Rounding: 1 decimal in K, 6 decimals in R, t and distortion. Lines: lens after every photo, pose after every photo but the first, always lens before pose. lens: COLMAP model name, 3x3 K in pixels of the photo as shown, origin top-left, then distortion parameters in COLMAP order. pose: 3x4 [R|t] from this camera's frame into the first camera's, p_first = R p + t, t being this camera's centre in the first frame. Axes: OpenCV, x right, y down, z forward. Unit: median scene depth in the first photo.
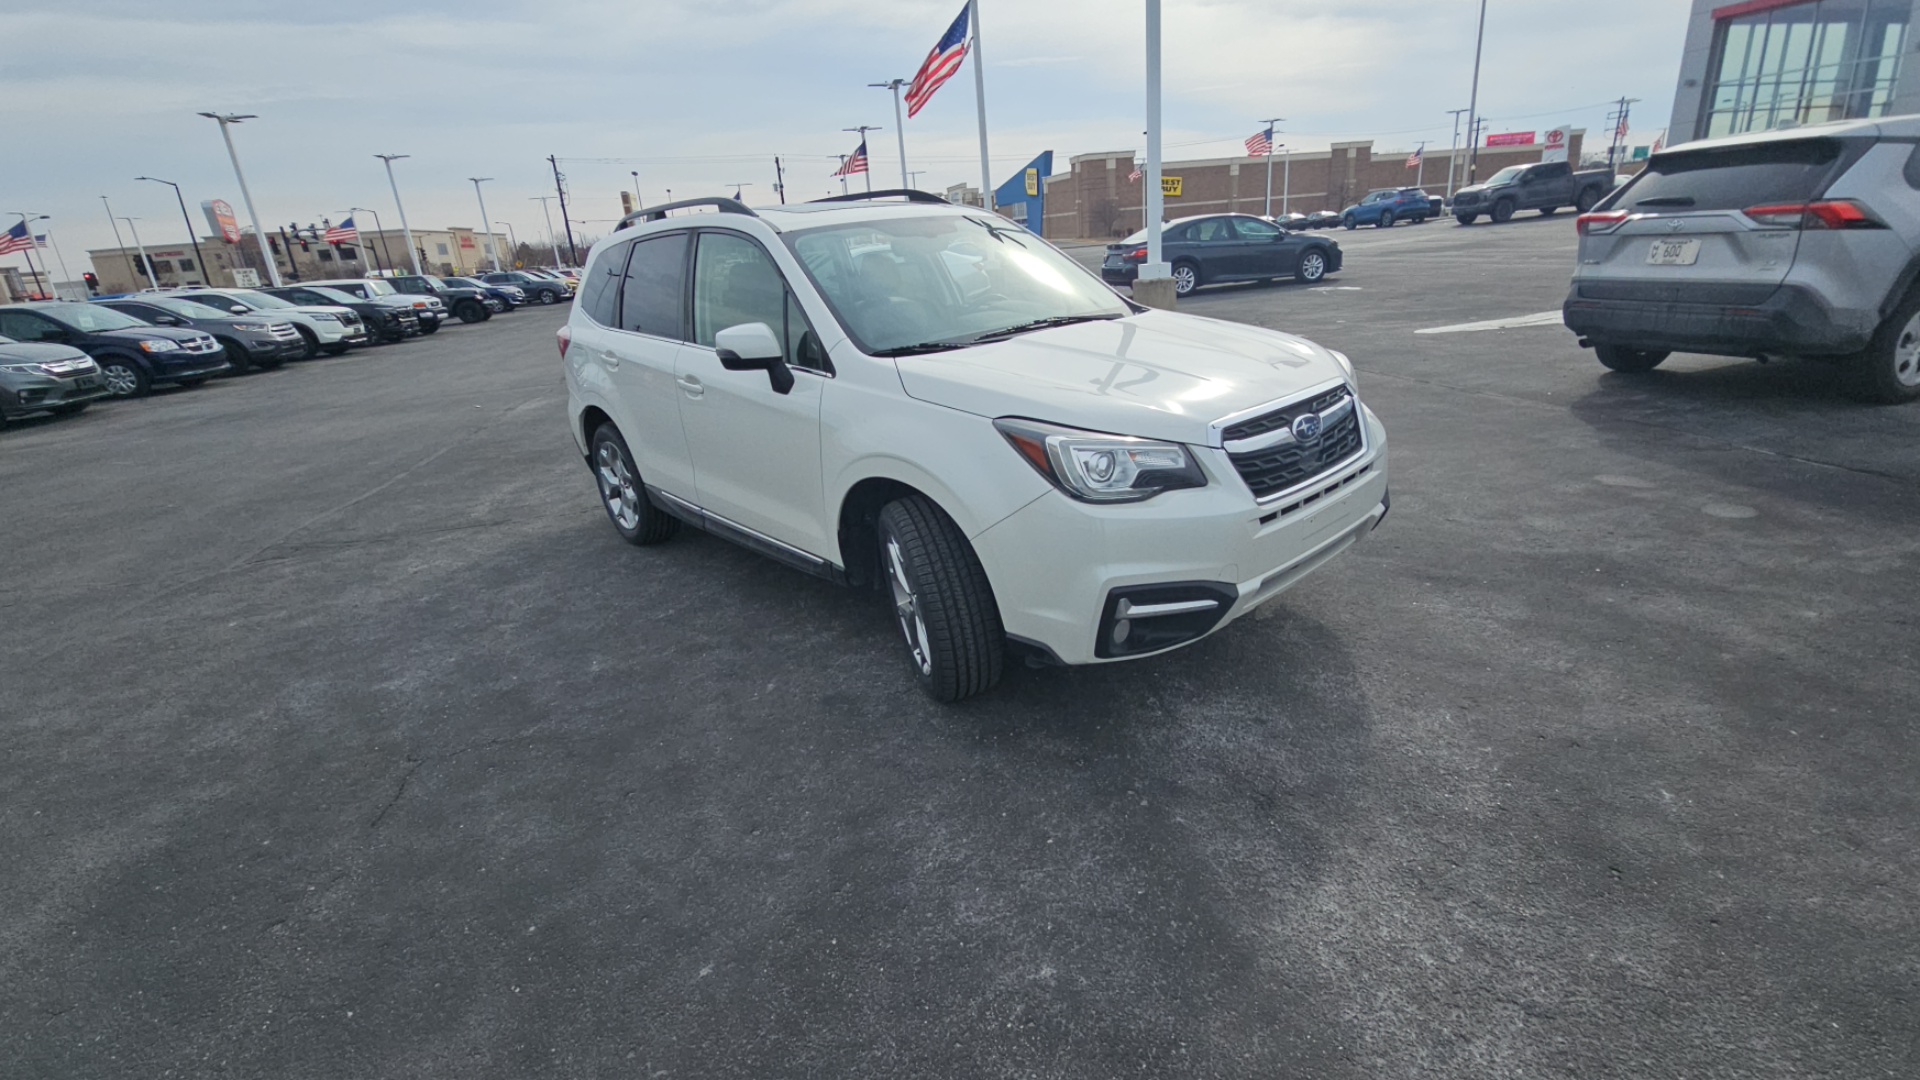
lens RADIAL K [[839.9, 0, 997.1], [0, 839.9, 573.2], [0, 0, 1]] dist [0.001917, -0.004099]
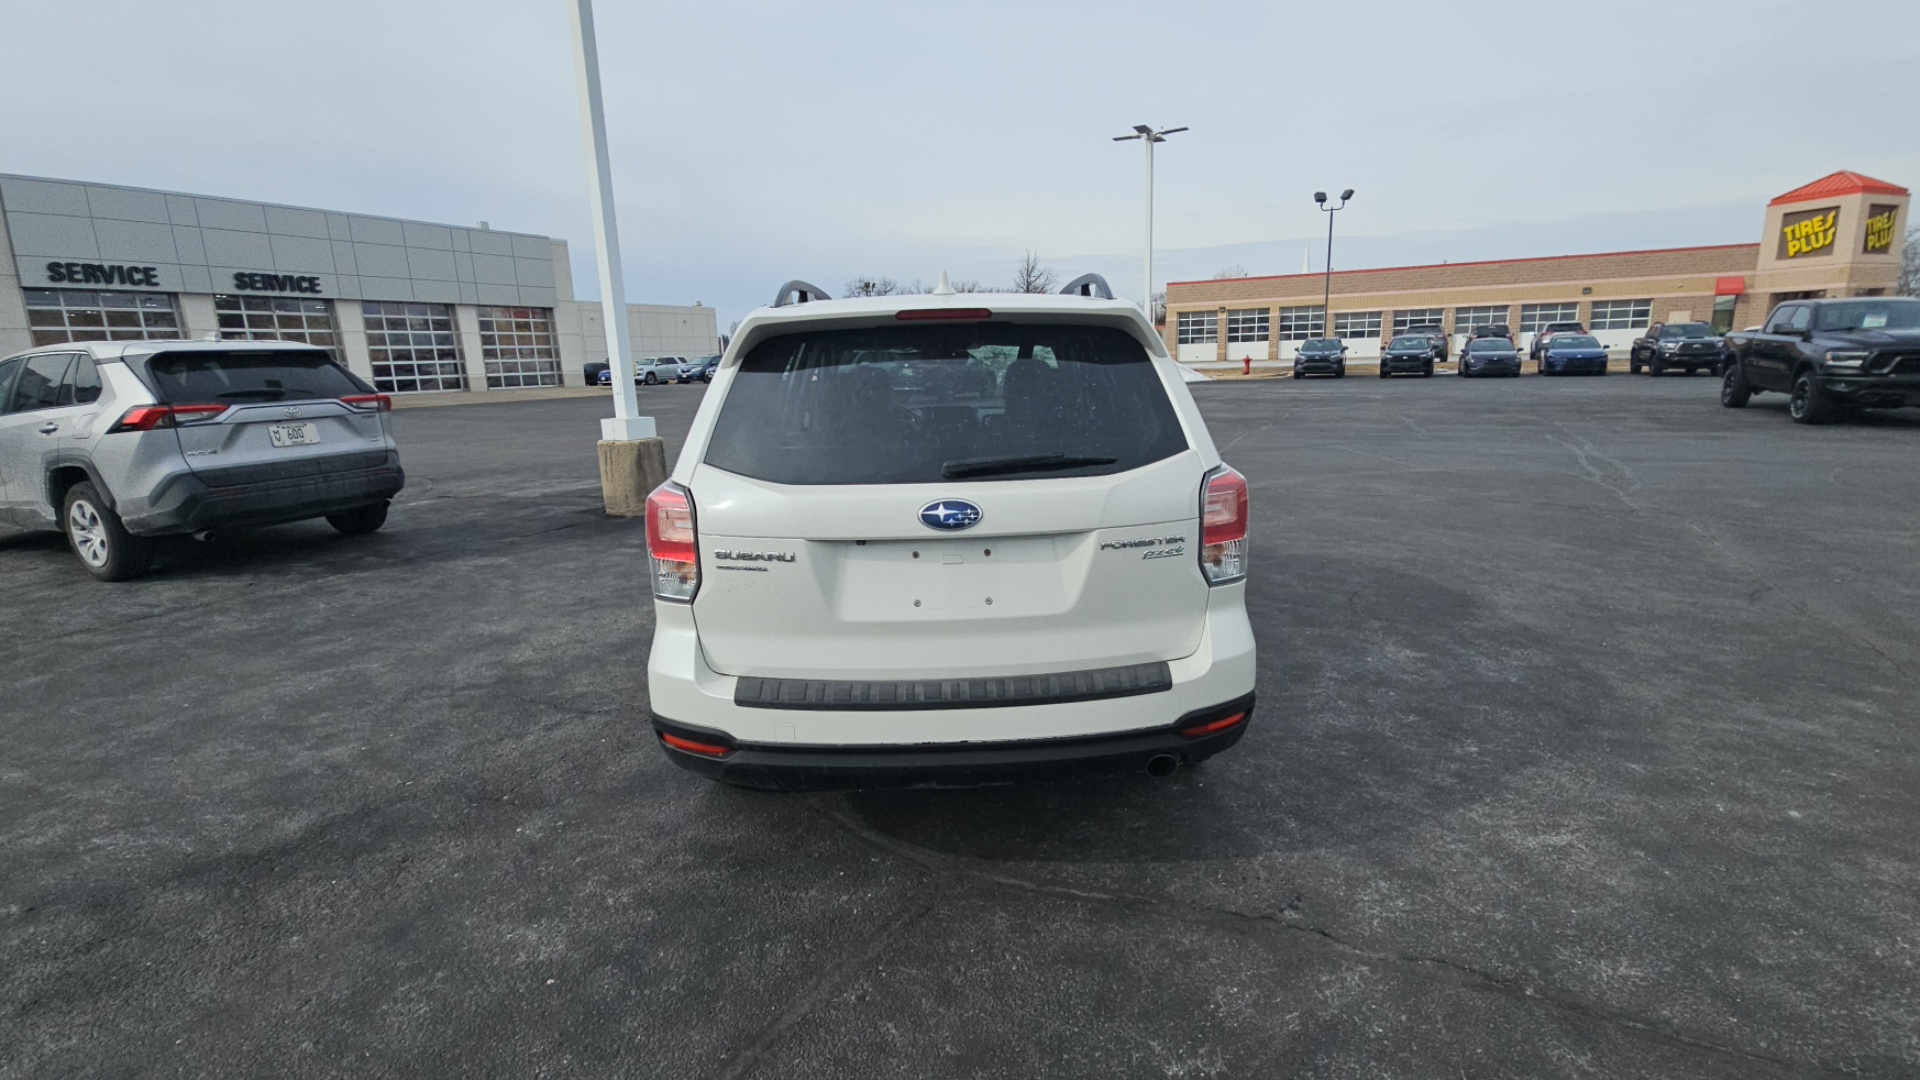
lens RADIAL K [[840.1, 0, 974.8], [0, 840.1, 539.4], [0, 0, 1]] dist [0.010201, -0.007939]
pose [[-0.737114, -0.051798, 0.673780, -1.063118], [0.329184, 0.843240, 0.424952, -0.732540], [-0.590170, 0.535036, -0.604513, 2.013228]]
